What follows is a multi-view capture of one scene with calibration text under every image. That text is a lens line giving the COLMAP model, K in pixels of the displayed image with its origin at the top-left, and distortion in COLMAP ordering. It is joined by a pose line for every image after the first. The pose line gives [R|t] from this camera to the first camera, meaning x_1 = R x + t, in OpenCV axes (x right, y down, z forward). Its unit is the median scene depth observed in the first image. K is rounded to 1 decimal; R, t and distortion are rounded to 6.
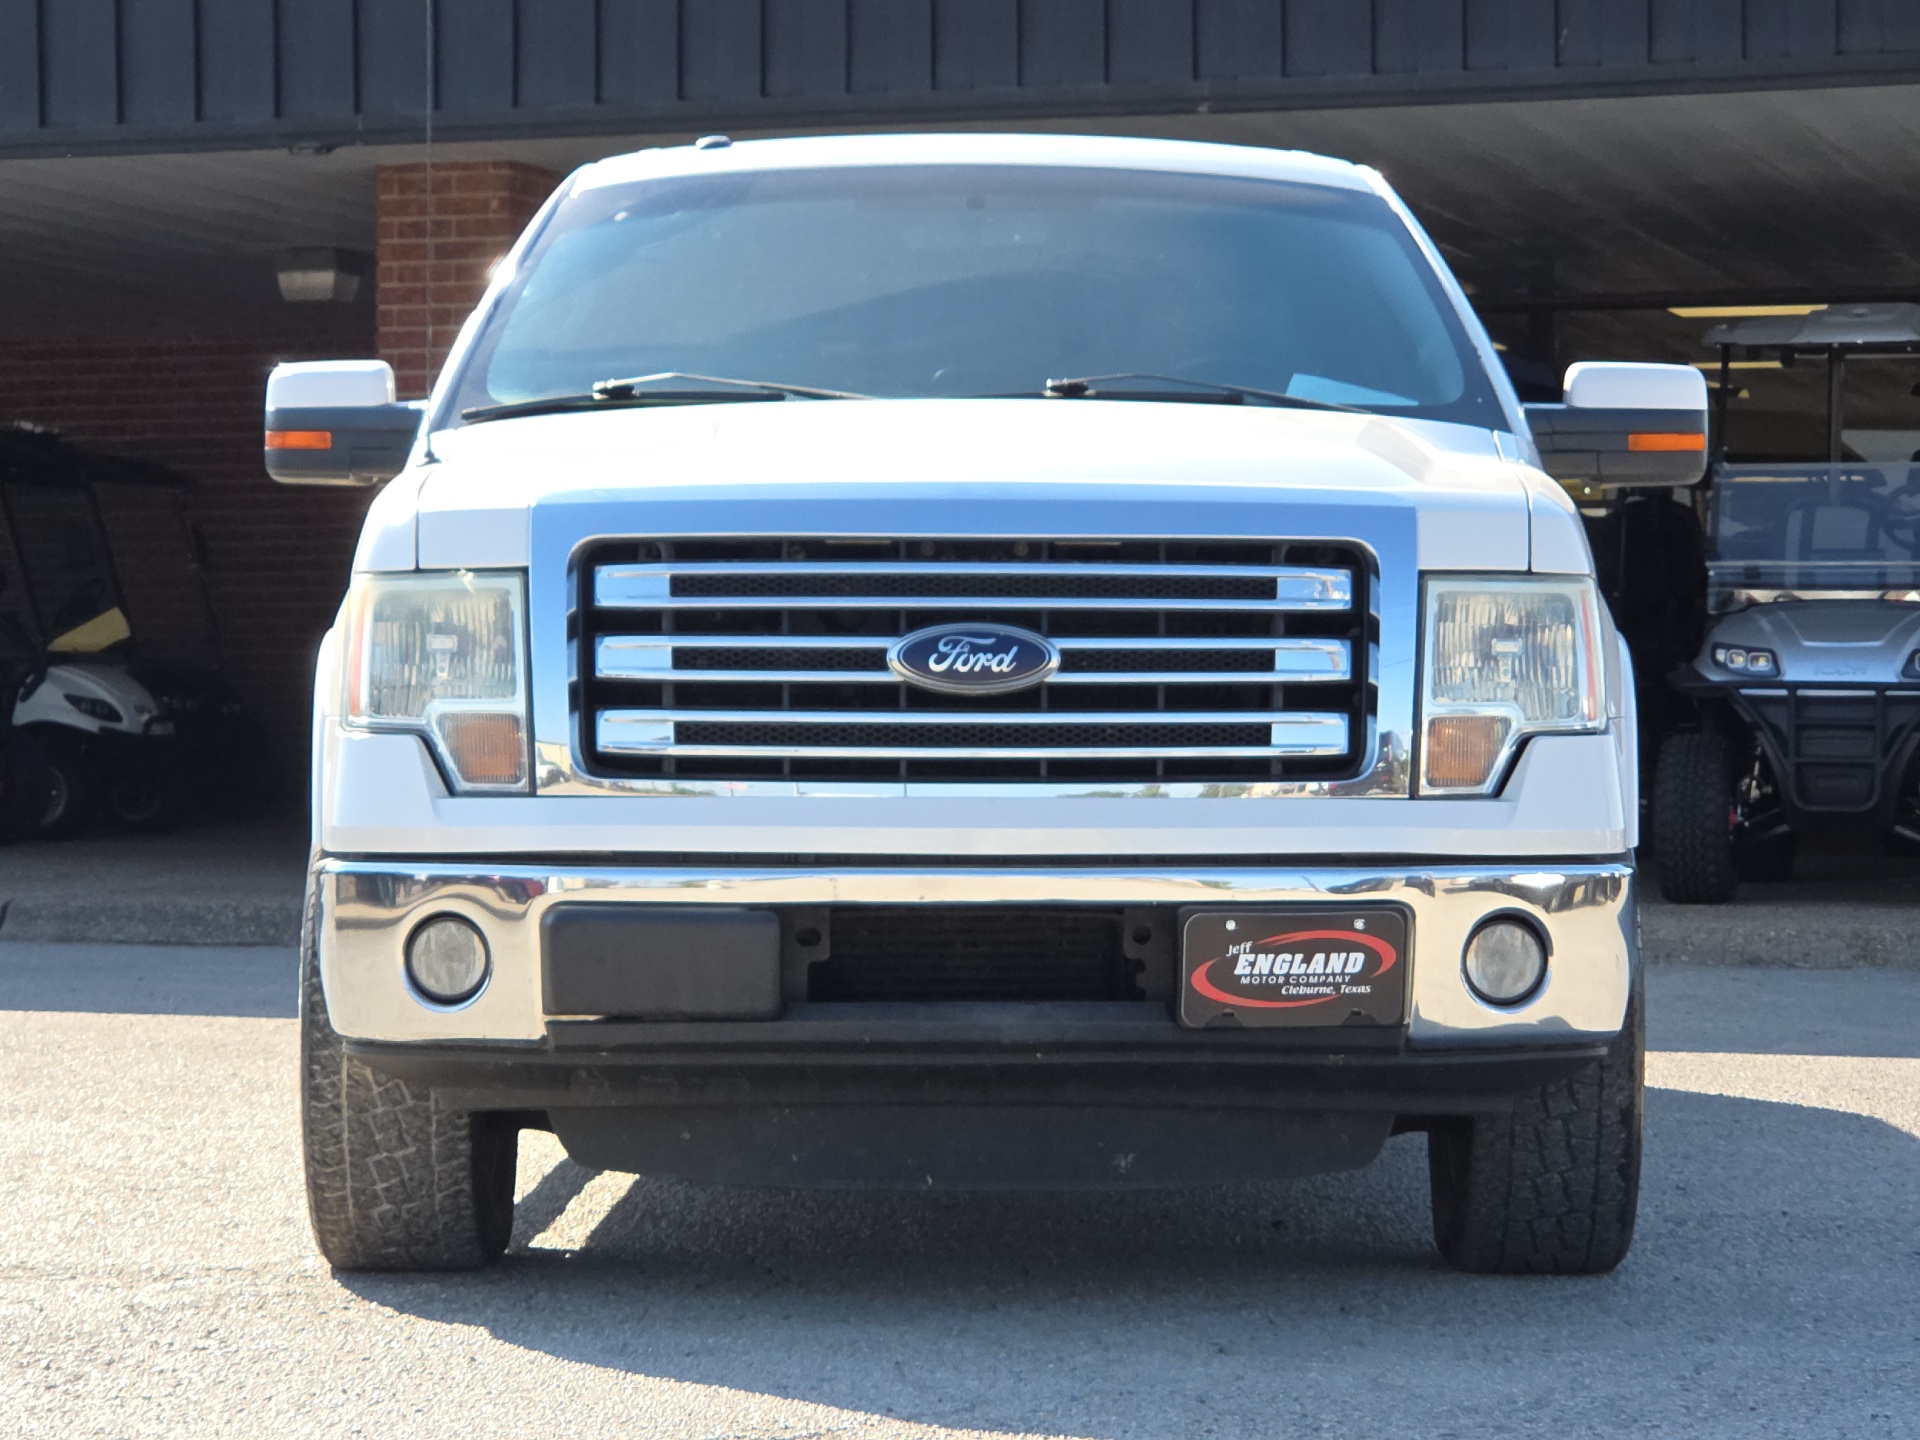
lens RADIAL K [[5089.4, 0, 958.6], [0, 5089.4, 708.0], [0, 0, 1]] dist [-0.210332, 0.000000]
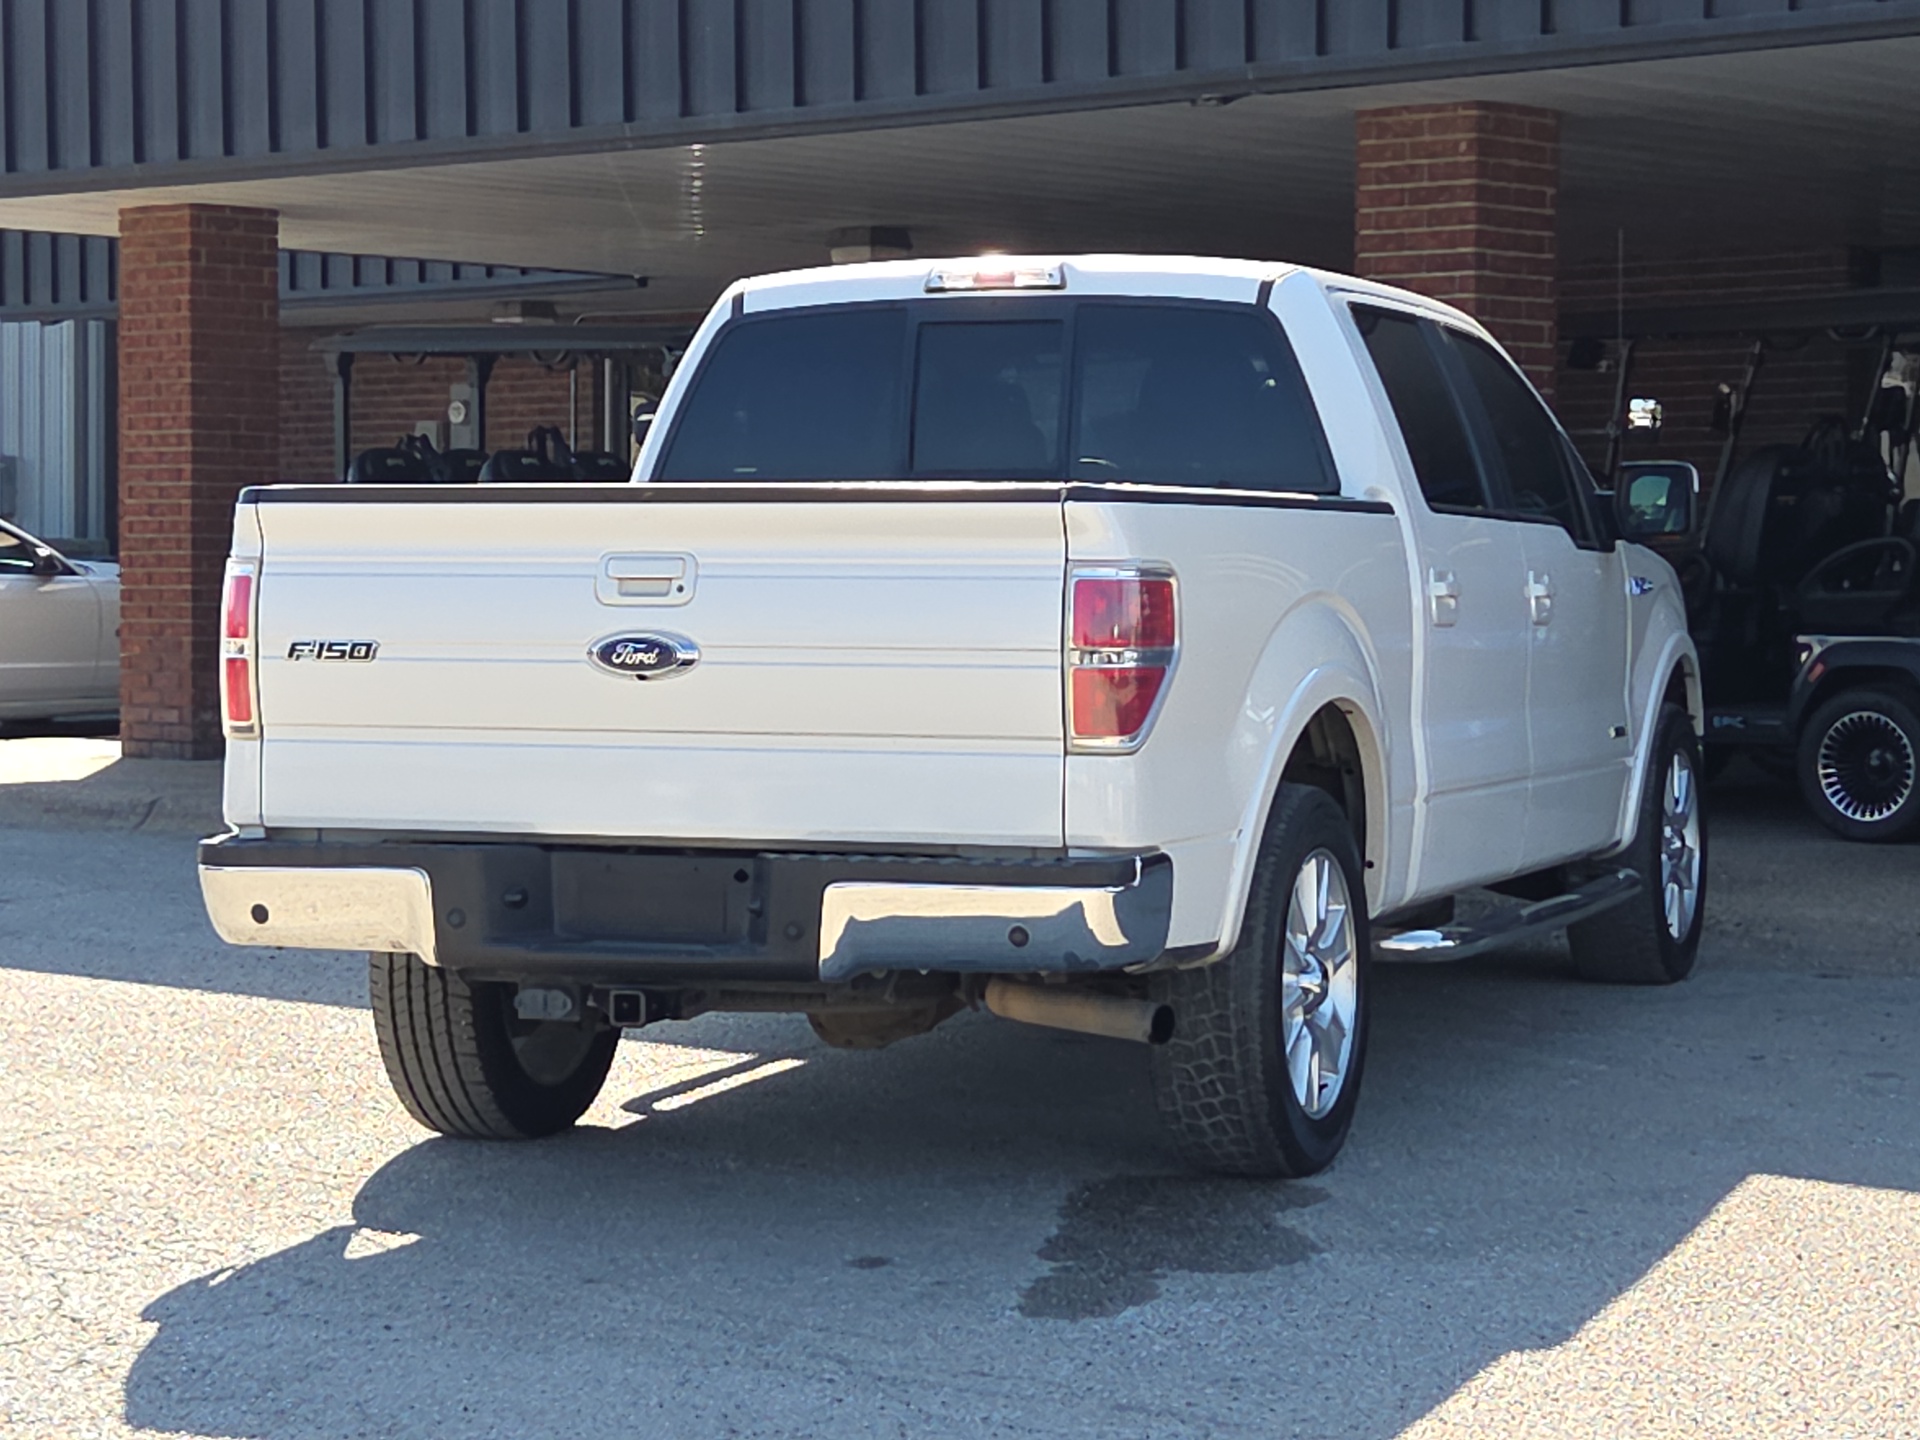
lens RADIAL K [[4249.6, 0, 960.2], [0, 4249.6, 708.7], [0, 0, 1]] dist [0.081643, 0.000000]
pose [[0.915040, 0.016234, -0.403037, 0.424500], [-0.000447, 0.999230, 0.039232, -0.065234], [0.403363, -0.035719, 0.914342, 0.579894]]
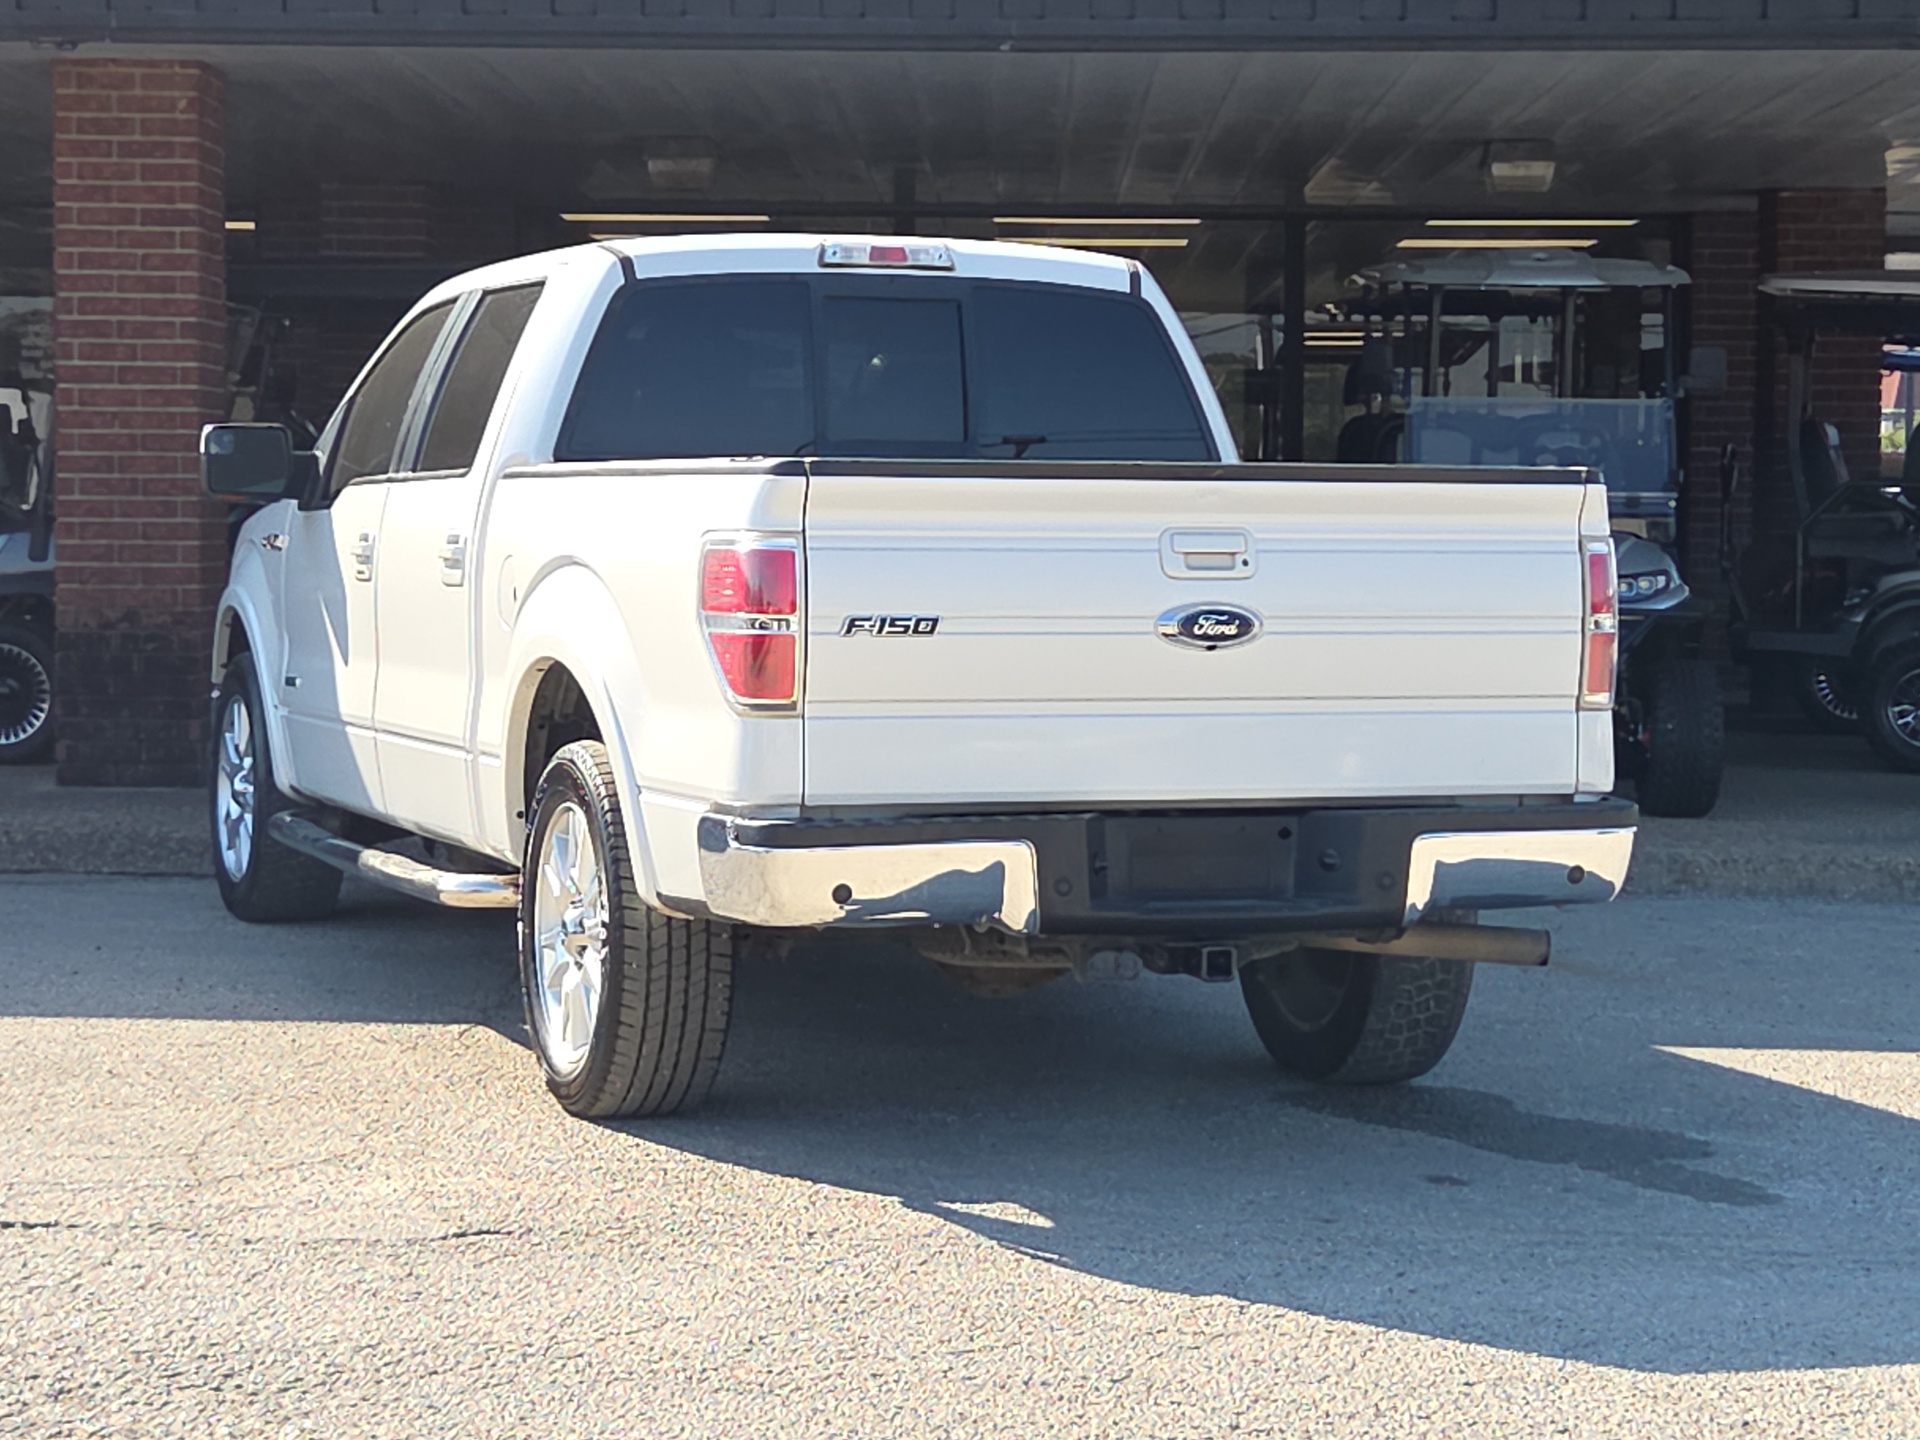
lens RADIAL K [[4042.2, 0, 903.2], [0, 4042.2, 681.5], [0, 0, 1]] dist [0.163321, 0.000000]
pose [[0.964900, -0.003248, 0.262596, -0.462372], [-0.009765, 0.998788, 0.048234, -0.072909], [-0.262434, -0.049106, 0.963700, 0.519535]]
